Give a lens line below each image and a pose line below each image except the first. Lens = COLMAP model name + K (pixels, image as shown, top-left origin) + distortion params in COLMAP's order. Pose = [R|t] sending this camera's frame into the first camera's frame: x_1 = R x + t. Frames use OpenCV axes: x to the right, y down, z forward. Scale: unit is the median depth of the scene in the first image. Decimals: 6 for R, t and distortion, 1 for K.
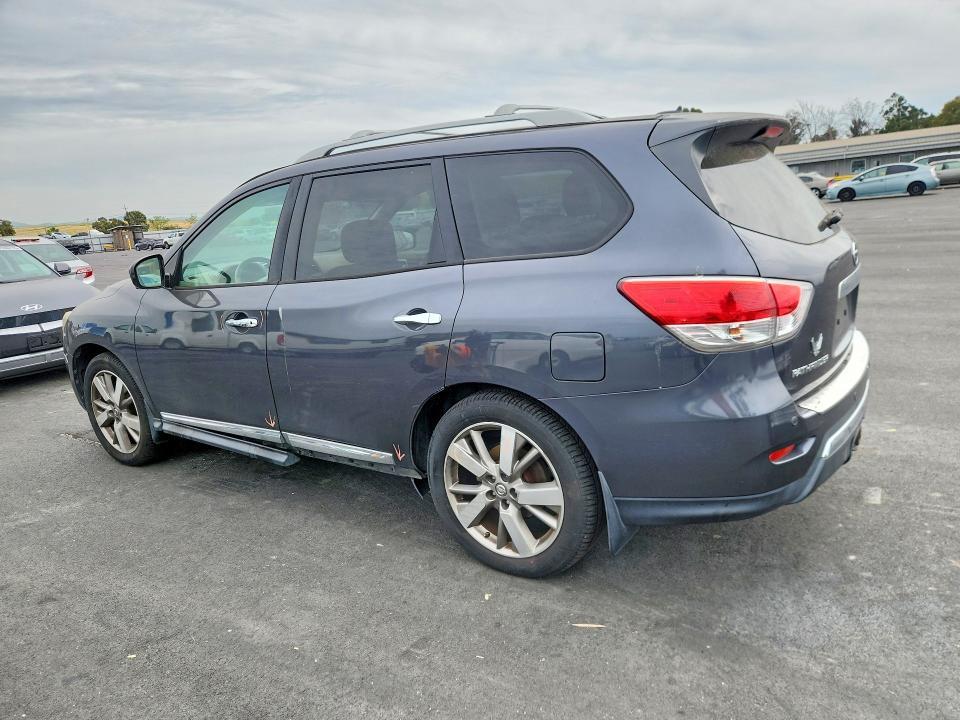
lens RADIAL K [[772.7, 0, 475.3], [0, 772.7, 360.7], [0, 0, 1]] dist [0.011992, -0.000005]
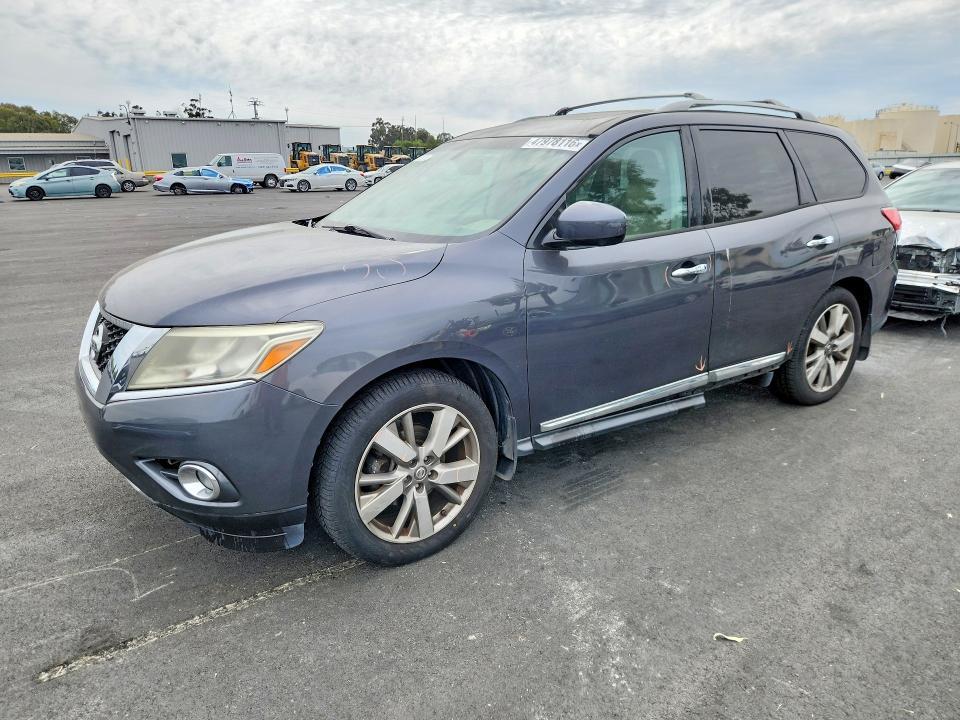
lens RADIAL K [[772.7, 0, 475.3], [0, 772.7, 359.5], [0, 0, 1]] dist [0.011992, -0.000005]
pose [[0.210543, -0.155520, 0.965135, -1.136789], [0.183285, 0.976037, 0.117294, -0.088651], [-0.960249, 0.152200, 0.234002, 0.914800]]
